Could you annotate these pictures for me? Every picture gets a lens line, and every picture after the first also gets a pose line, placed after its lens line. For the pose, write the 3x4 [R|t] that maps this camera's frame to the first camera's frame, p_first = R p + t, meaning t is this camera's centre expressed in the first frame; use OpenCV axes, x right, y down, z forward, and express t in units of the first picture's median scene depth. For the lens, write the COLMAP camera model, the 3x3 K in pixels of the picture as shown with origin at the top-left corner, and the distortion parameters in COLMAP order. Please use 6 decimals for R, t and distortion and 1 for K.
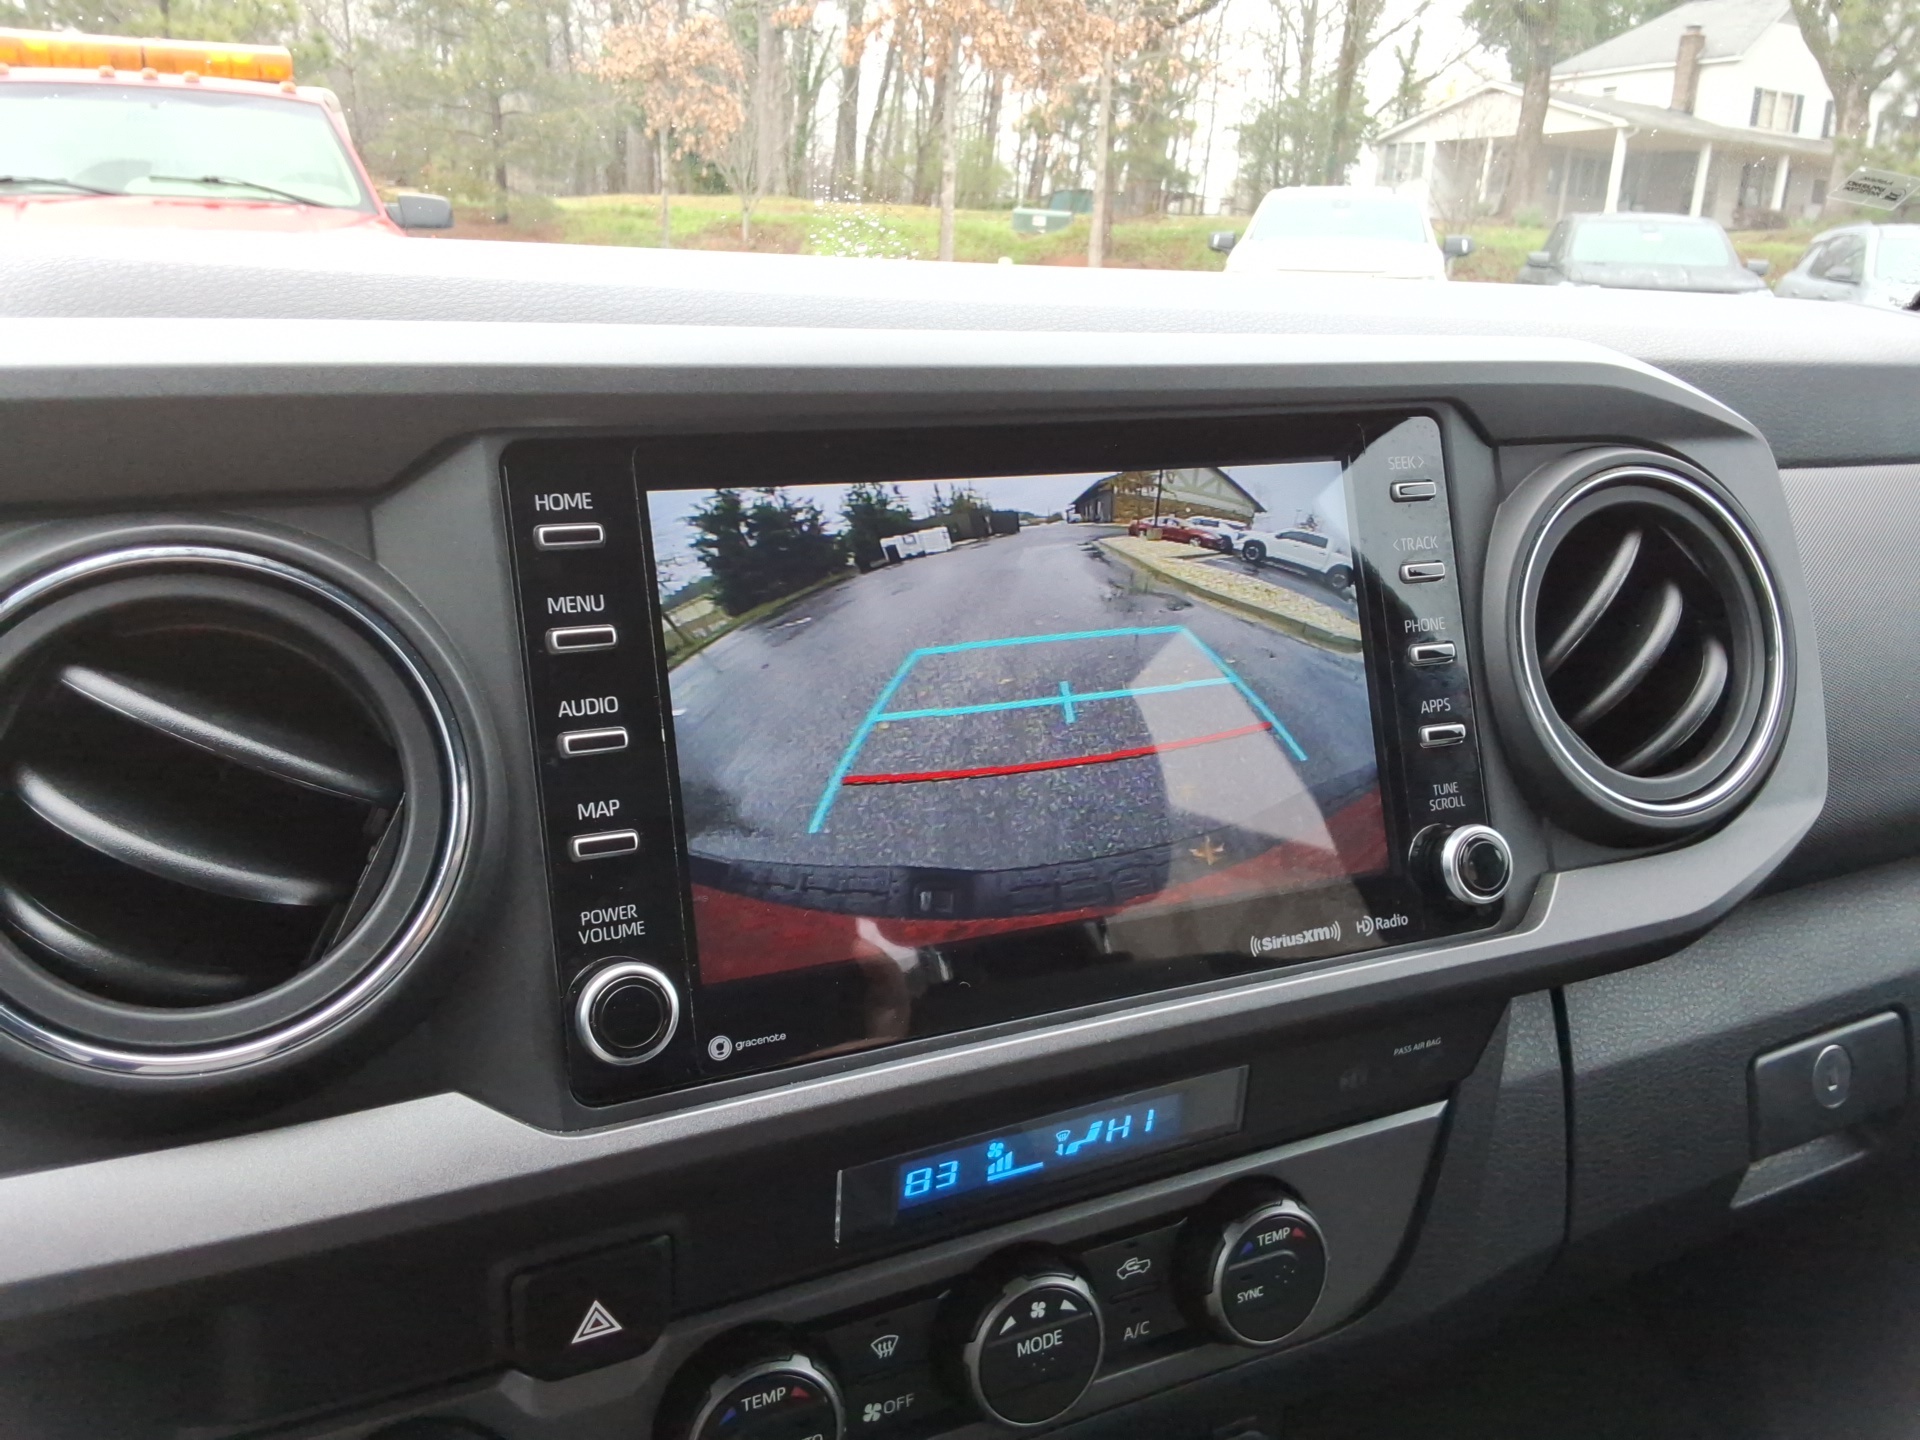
lens RADIAL K [[1514.5, 0, 970.4], [0, 1514.5, 712.6], [0, 0, 1]] dist [0.098858, -0.149489]
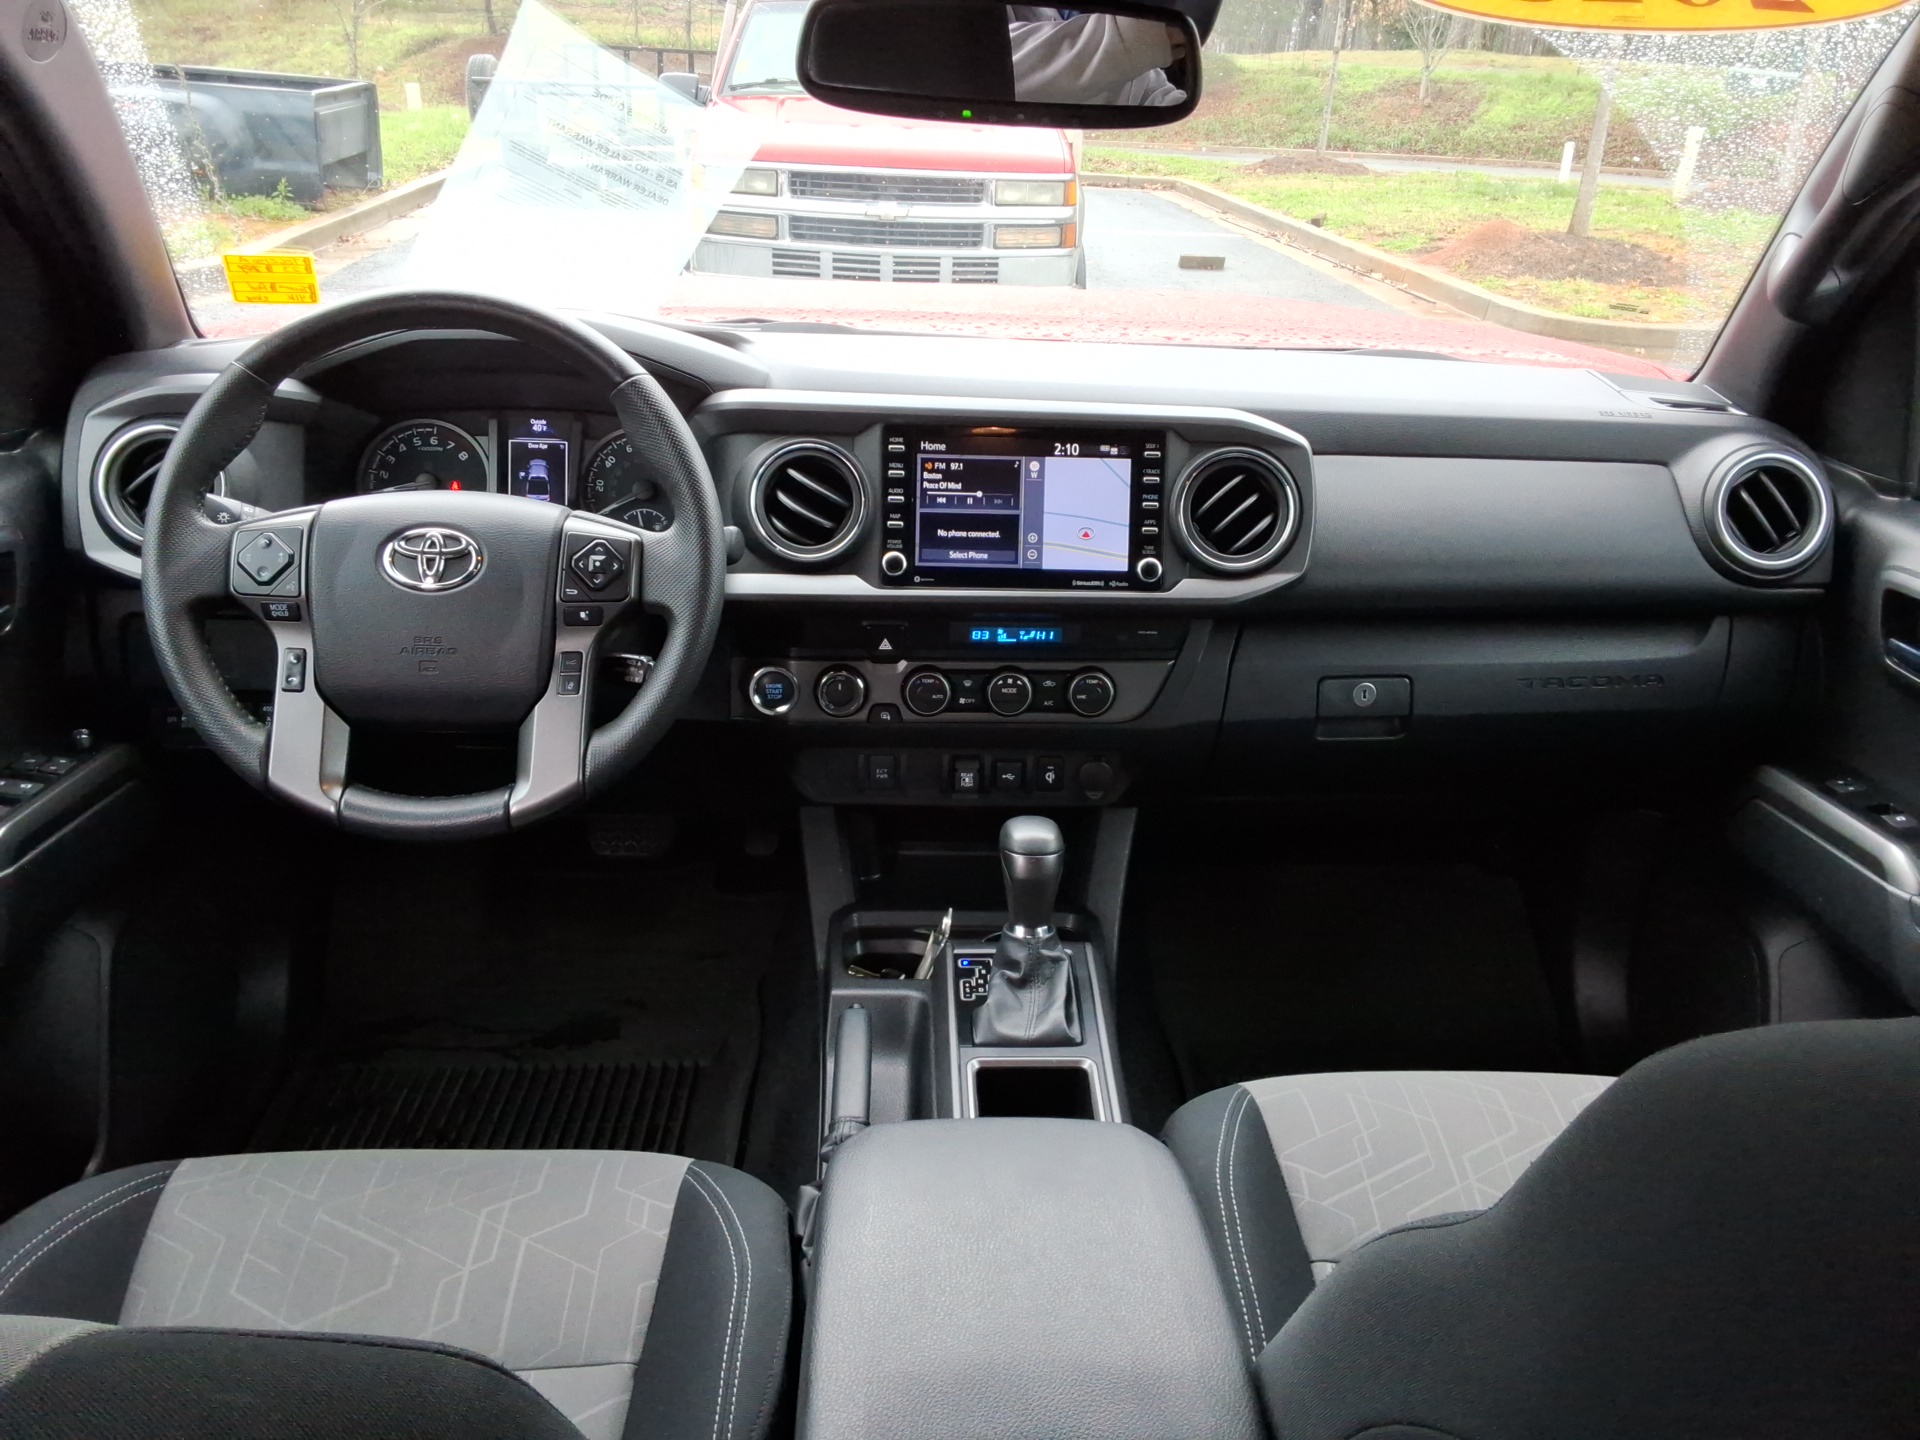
lens RADIAL K [[1515.4, 0, 1002.4], [0, 1515.4, 712.3], [0, 0, 1]] dist [0.078081, -0.145744]
pose [[0.921586, 0.151906, -0.357216, 1.278620], [-0.119967, 0.986657, 0.110071, 0.081948], [0.369170, -0.058586, 0.927513, -2.225491]]
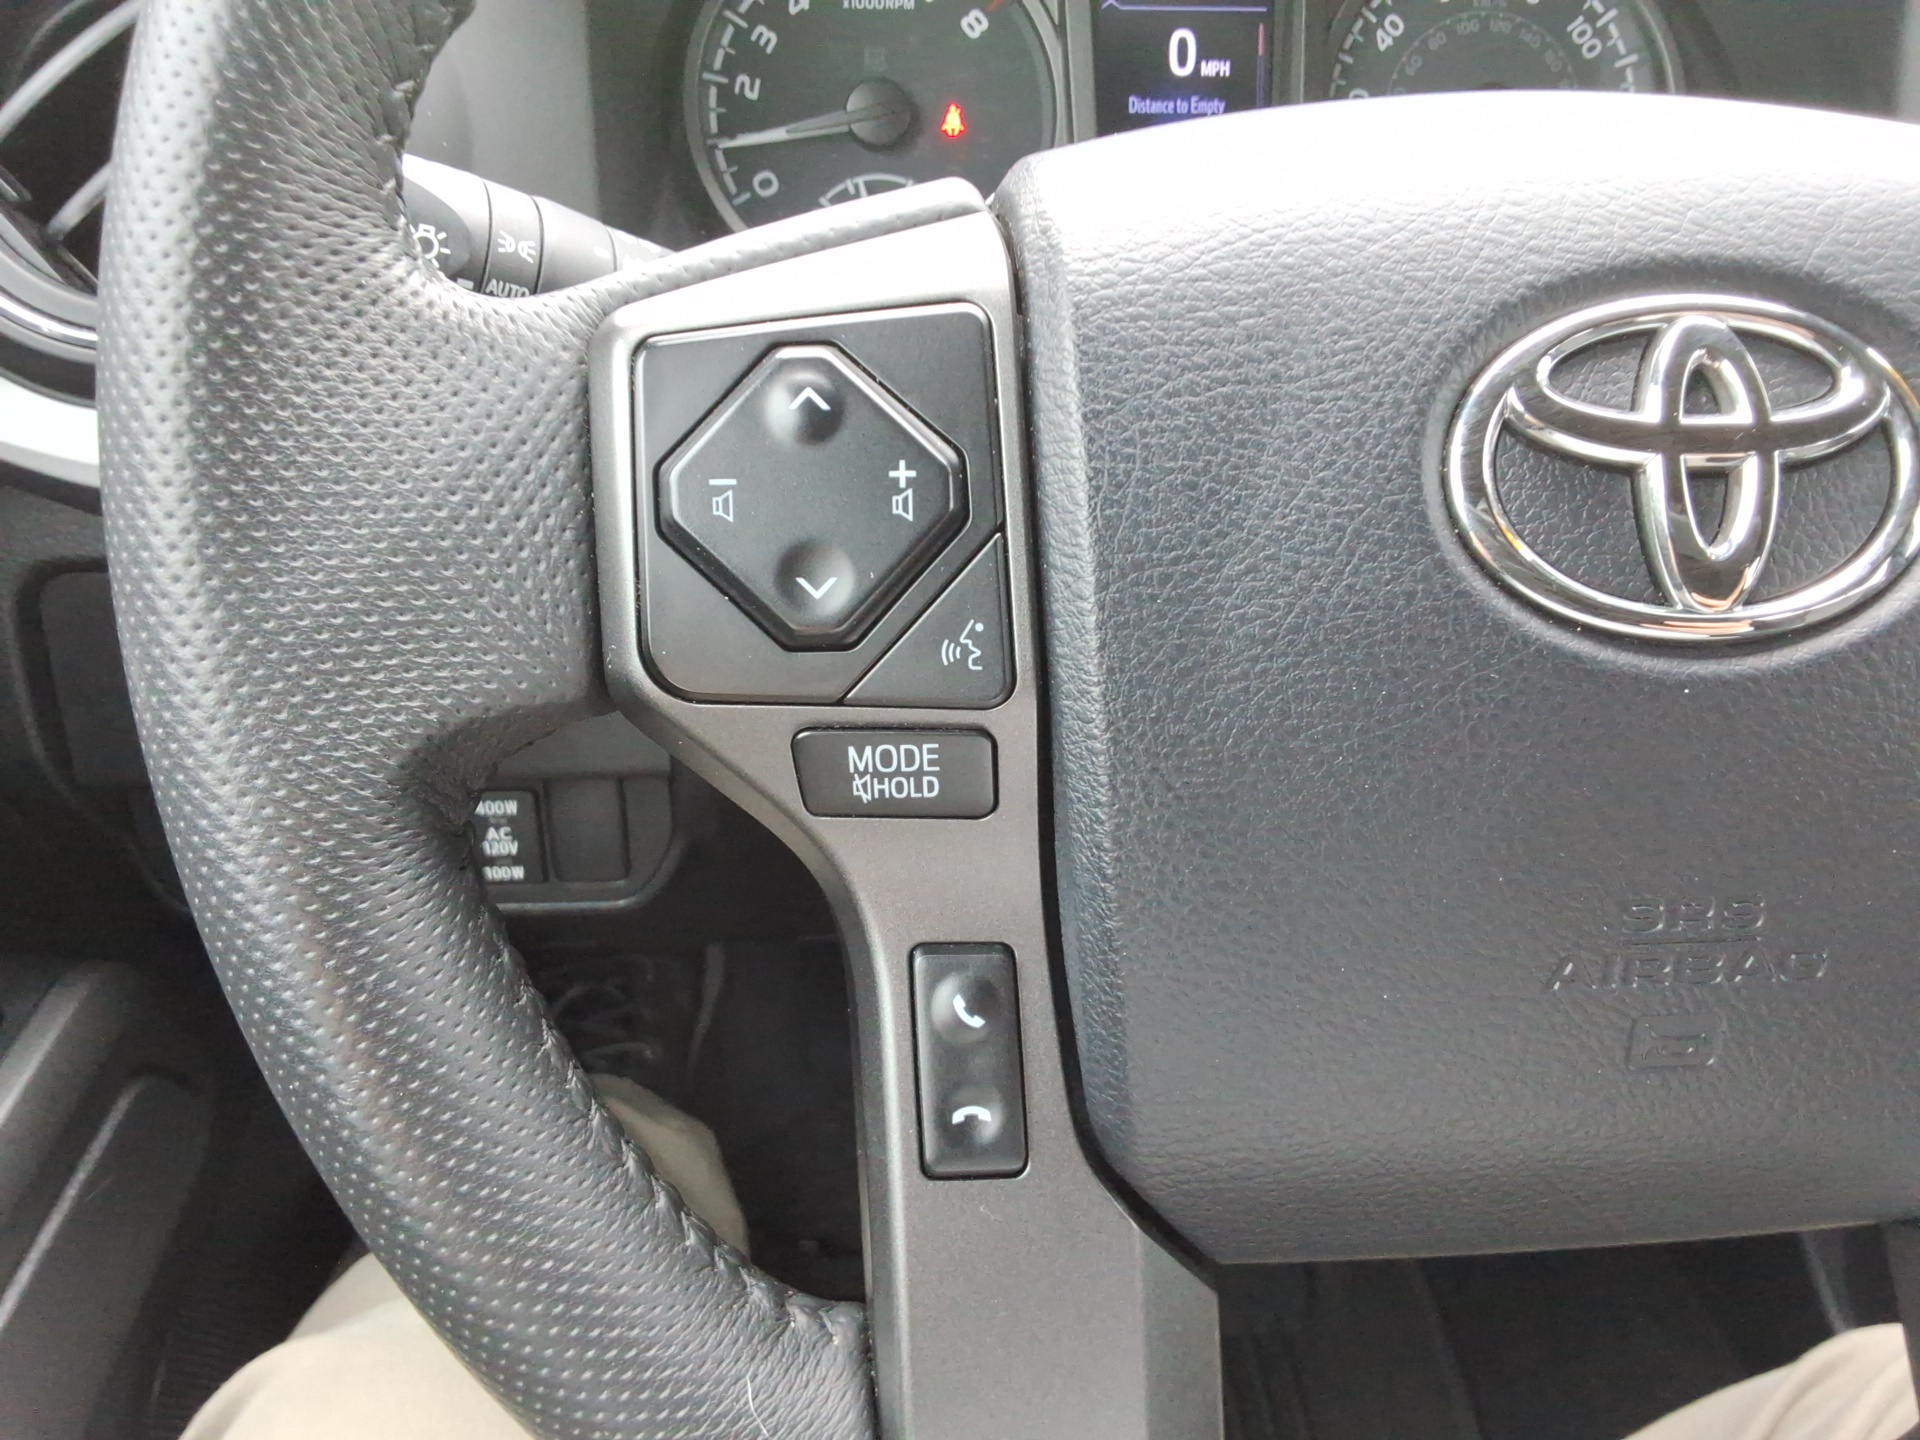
lens RADIAL K [[1525.7, 0, 965.4], [0, 1525.7, 689.6], [0, 0, 1]] dist [0.089780, -0.158960]
pose [[0.933090, 0.189205, -0.305850, -0.817403], [-0.098378, 0.952272, 0.288963, 0.185128], [0.345926, -0.239539, 0.907169, -0.544298]]
